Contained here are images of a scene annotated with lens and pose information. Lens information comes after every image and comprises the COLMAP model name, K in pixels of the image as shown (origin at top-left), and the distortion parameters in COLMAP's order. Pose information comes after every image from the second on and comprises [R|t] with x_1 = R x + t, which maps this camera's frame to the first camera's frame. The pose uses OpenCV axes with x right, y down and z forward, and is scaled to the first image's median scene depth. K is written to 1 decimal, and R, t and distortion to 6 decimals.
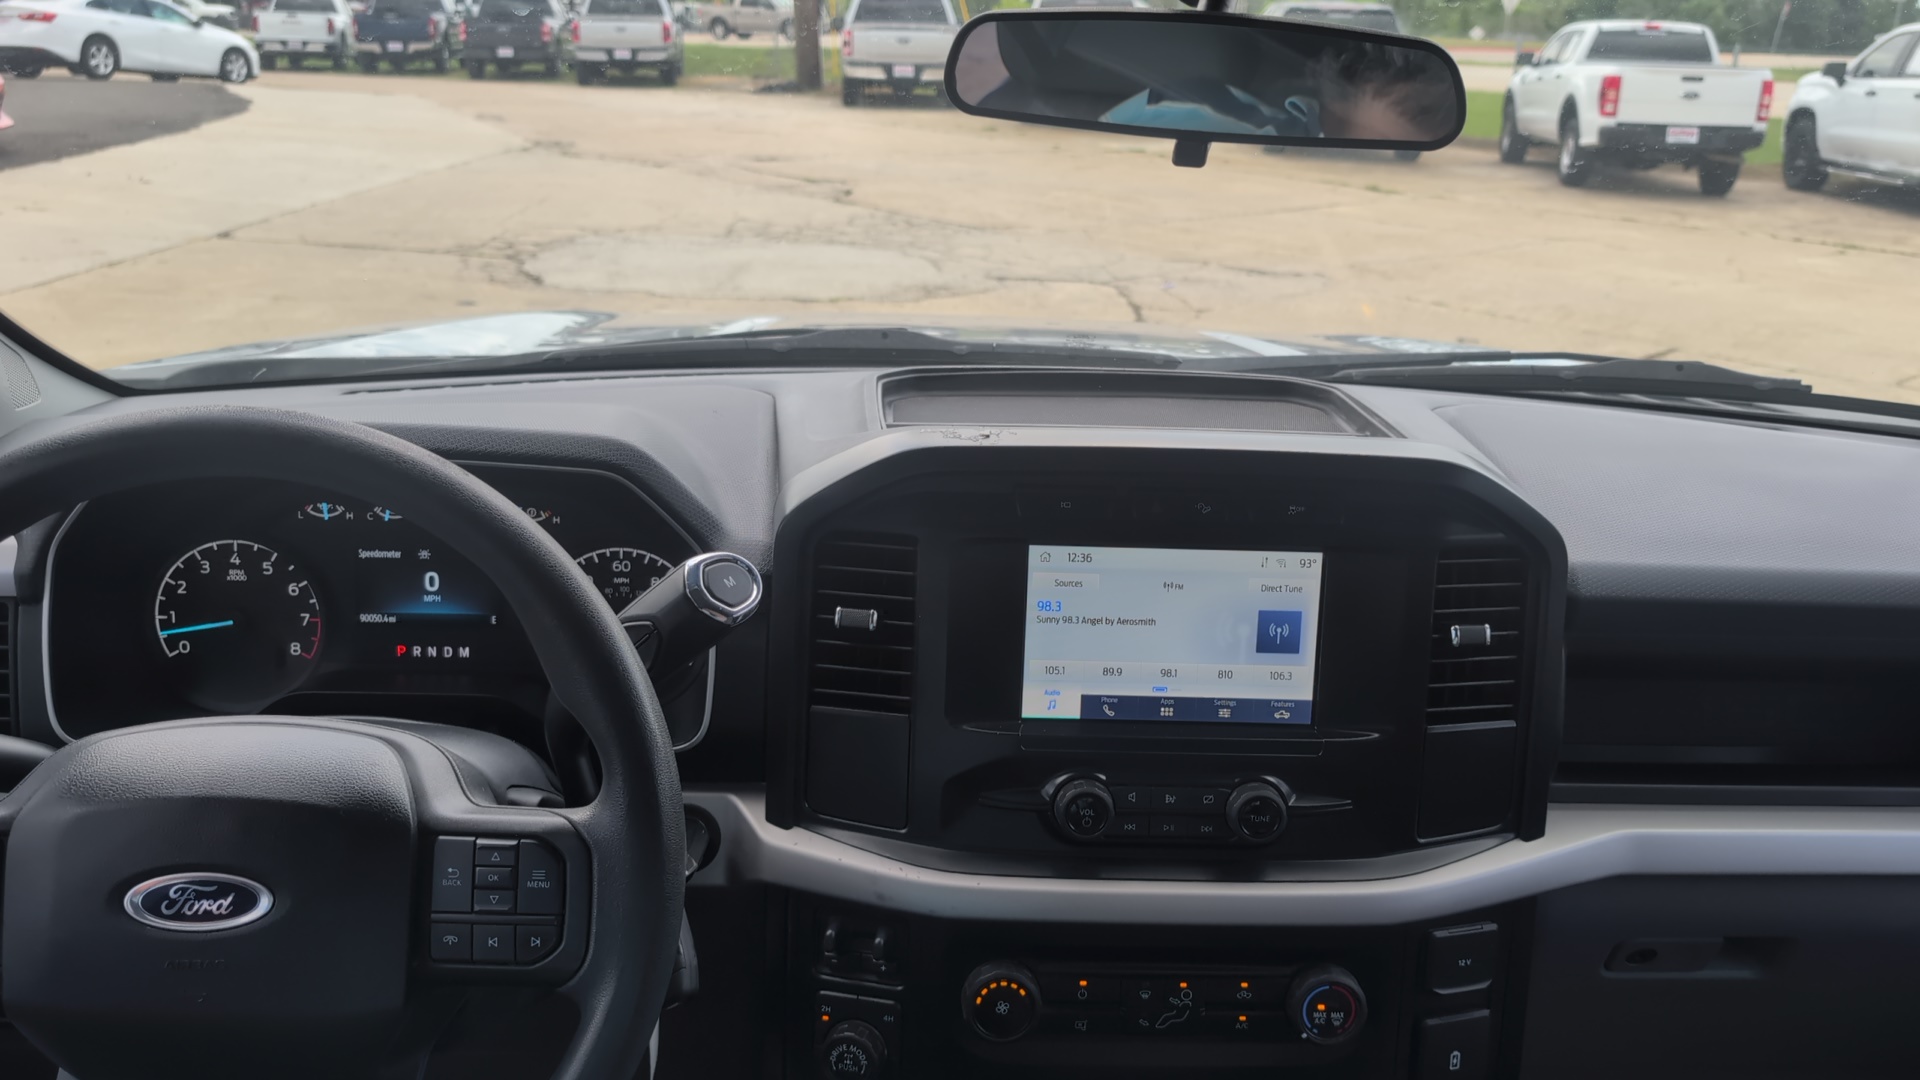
lens RADIAL K [[1611.5, 0, 957.9], [0, 1611.5, 545.6], [0, 0, 1]] dist [0.015143, -0.027528]
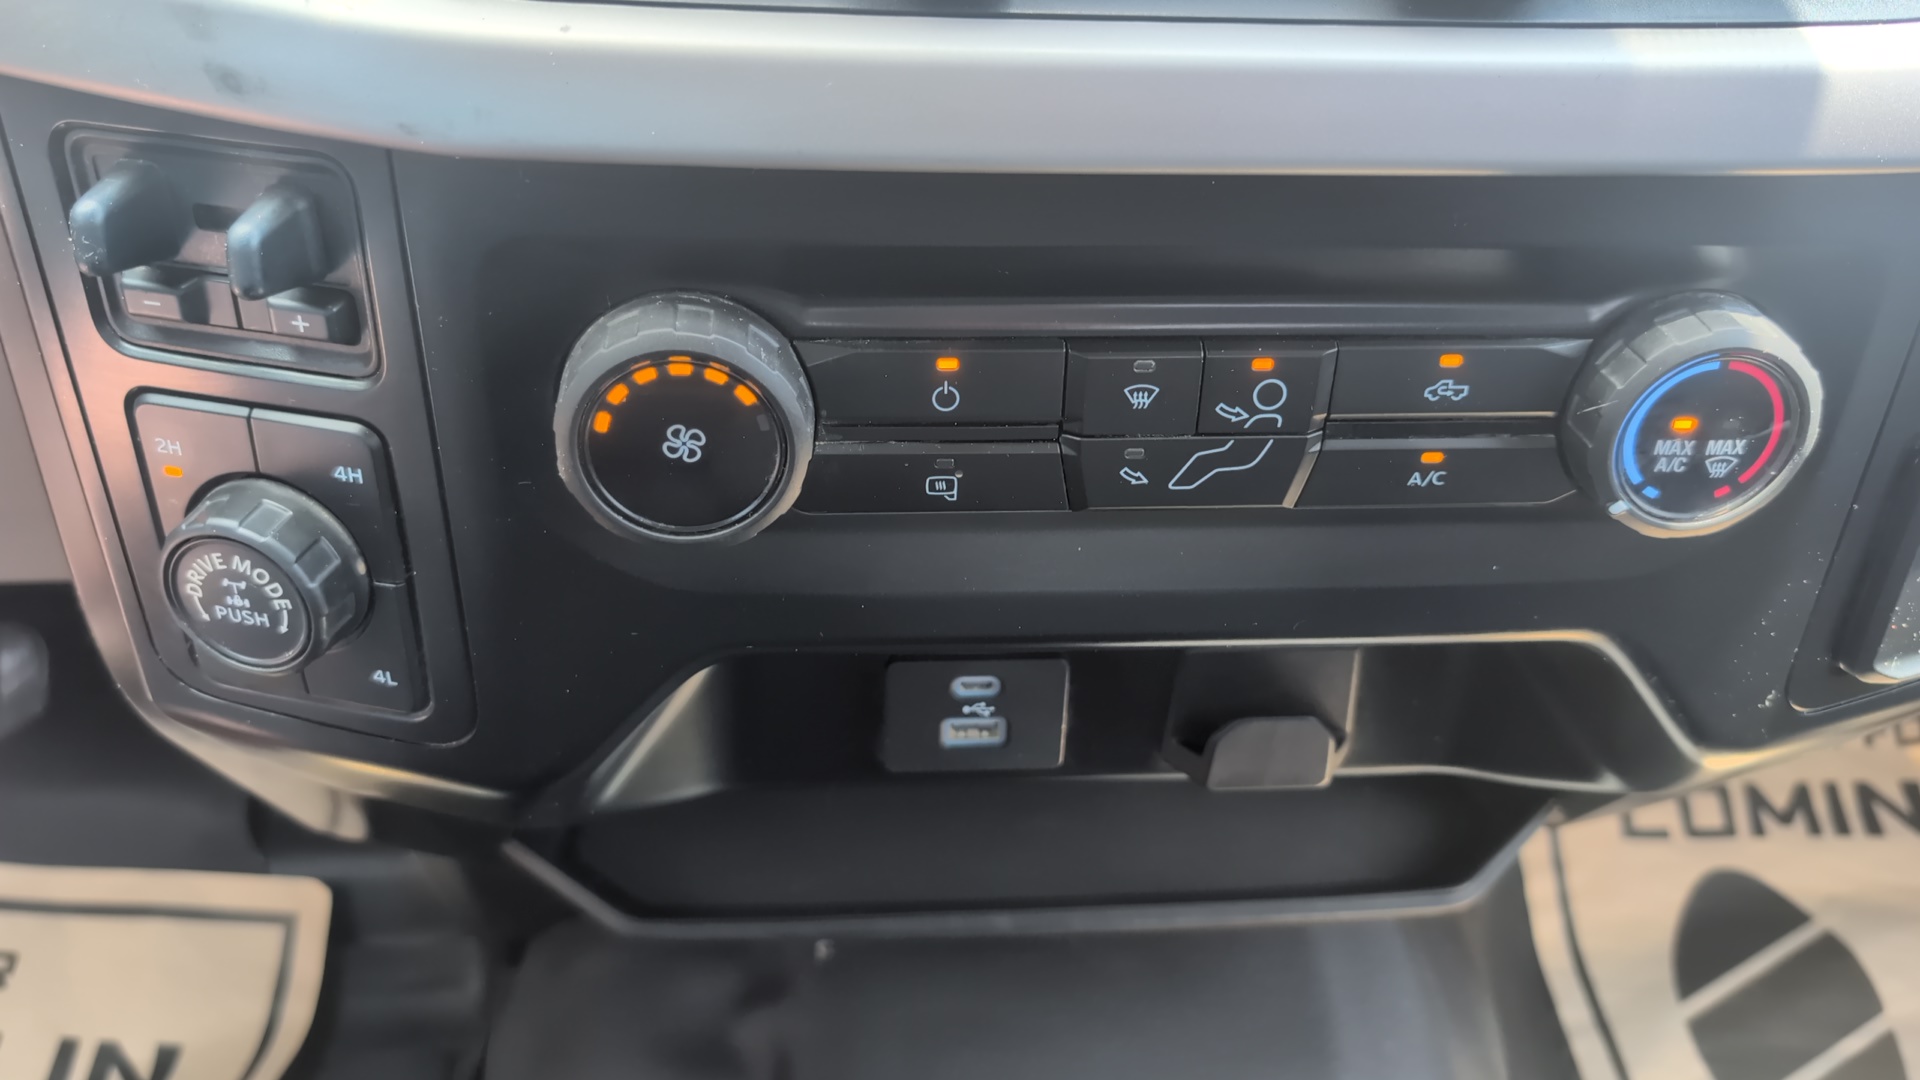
lens RADIAL K [[1611.5, 0, 978.3], [0, 1611.5, 532.0], [0, 0, 1]] dist [0.015143, -0.027528]
pose [[0.999551, -0.014238, 0.026382, 0.074025], [0.003560, 0.930168, 0.367118, 0.183945], [-0.029767, -0.366859, 0.929800, 0.685543]]
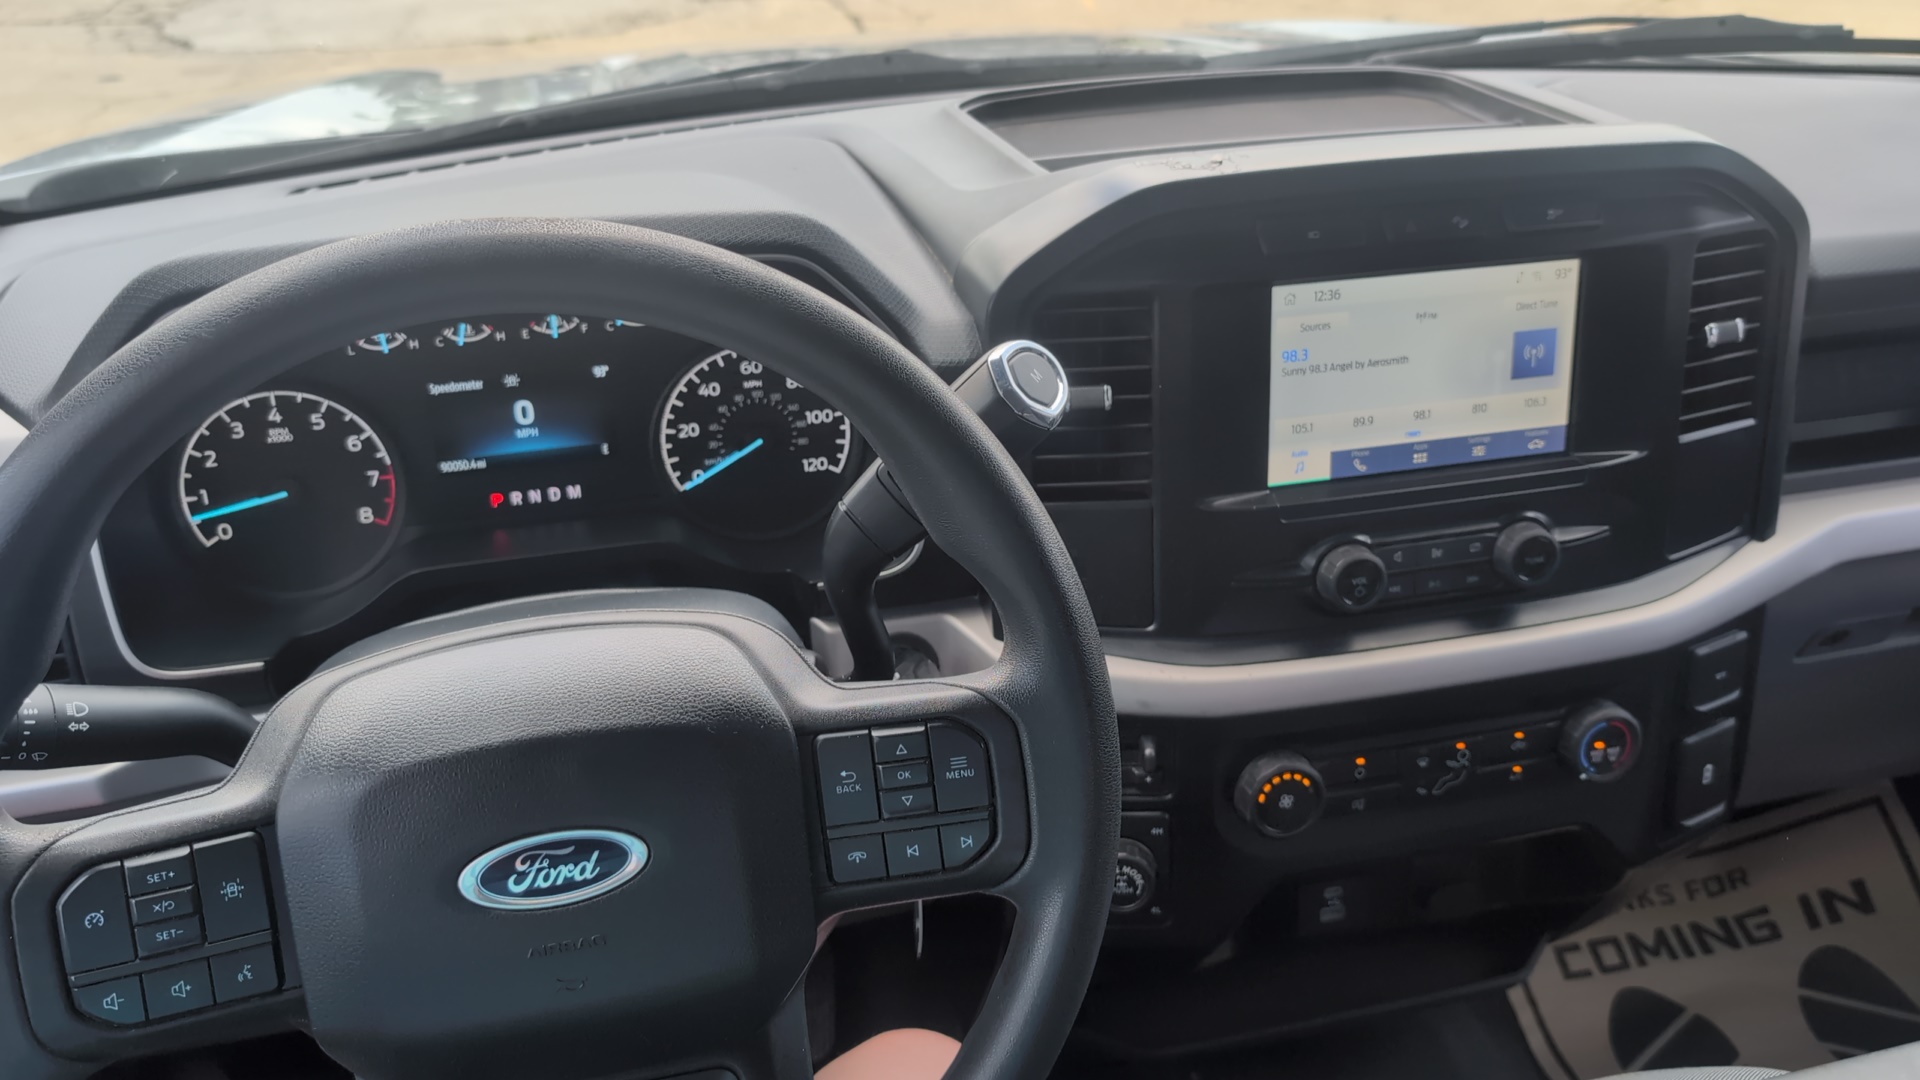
lens RADIAL K [[1611.5, 0, 979.0], [0, 1611.5, 559.7], [0, 0, 1]] dist [0.015143, -0.027528]
pose [[0.977304, -0.138154, 0.160595, -0.263850], [0.108201, 0.977280, 0.182254, -0.031964], [-0.182125, -0.160741, 0.970048, 0.162580]]
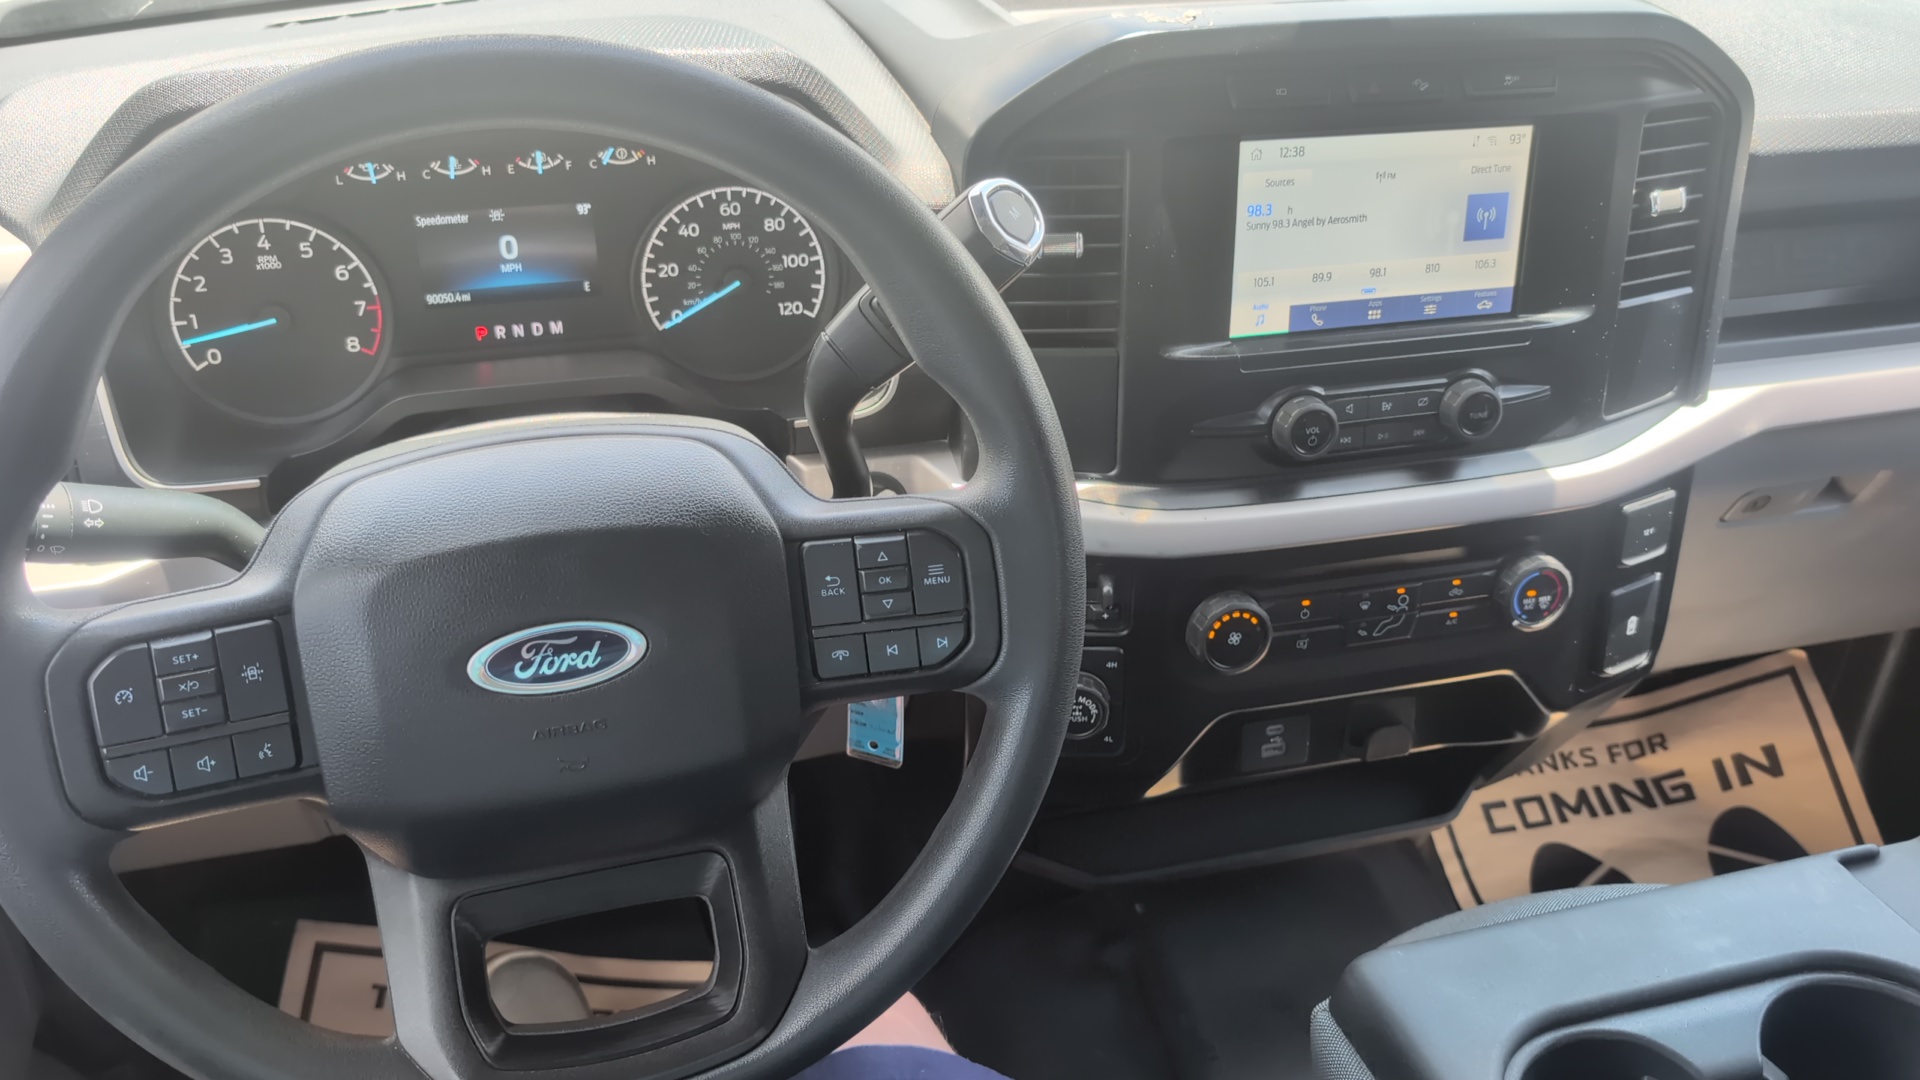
lens RADIAL K [[1611.5, 0, 975.6], [0, 1611.5, 557.9], [0, 0, 1]] dist [0.015143, -0.027528]
pose [[0.975127, -0.129020, 0.180223, -0.284452], [0.080930, 0.964233, 0.252400, -0.015825], [-0.206342, -0.231537, 0.950691, 0.122416]]
